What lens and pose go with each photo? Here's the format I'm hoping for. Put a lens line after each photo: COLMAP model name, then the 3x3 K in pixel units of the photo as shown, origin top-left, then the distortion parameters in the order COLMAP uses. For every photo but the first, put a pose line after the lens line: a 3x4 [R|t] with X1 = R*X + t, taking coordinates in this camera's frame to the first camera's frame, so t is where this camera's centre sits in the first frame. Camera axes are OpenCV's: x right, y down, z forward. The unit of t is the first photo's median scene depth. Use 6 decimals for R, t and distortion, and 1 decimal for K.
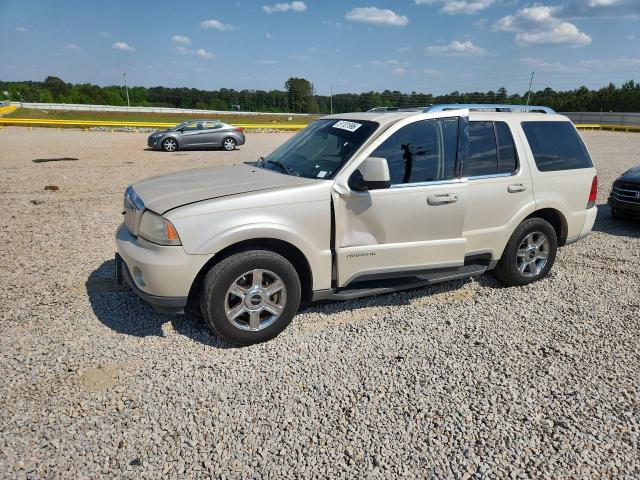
lens RADIAL K [[441.2, 0, 320.0], [0, 441.2, 240.0], [0, 0, 1]] dist [0.037897, -0.029616]
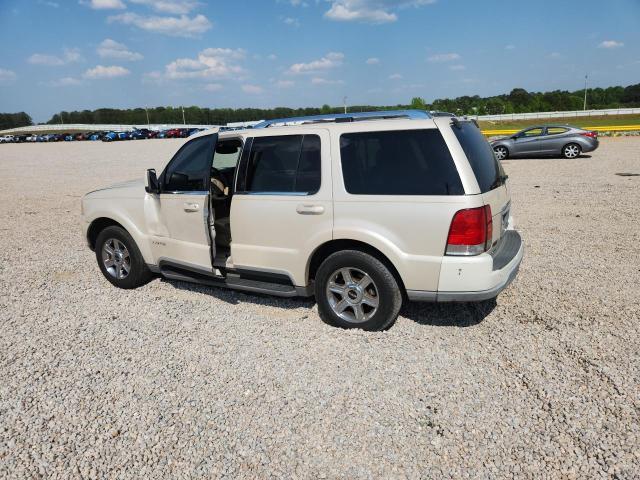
lens RADIAL K [[441.2, 0, 320.0], [0, 441.2, 240.0], [0, 0, 1]] dist [0.037897, -0.029616]
pose [[0.577203, 0.150855, -0.802546, 0.238116], [-0.161956, 0.984413, 0.068560, -0.024847], [0.800380, 0.090405, 0.592638, 0.103599]]
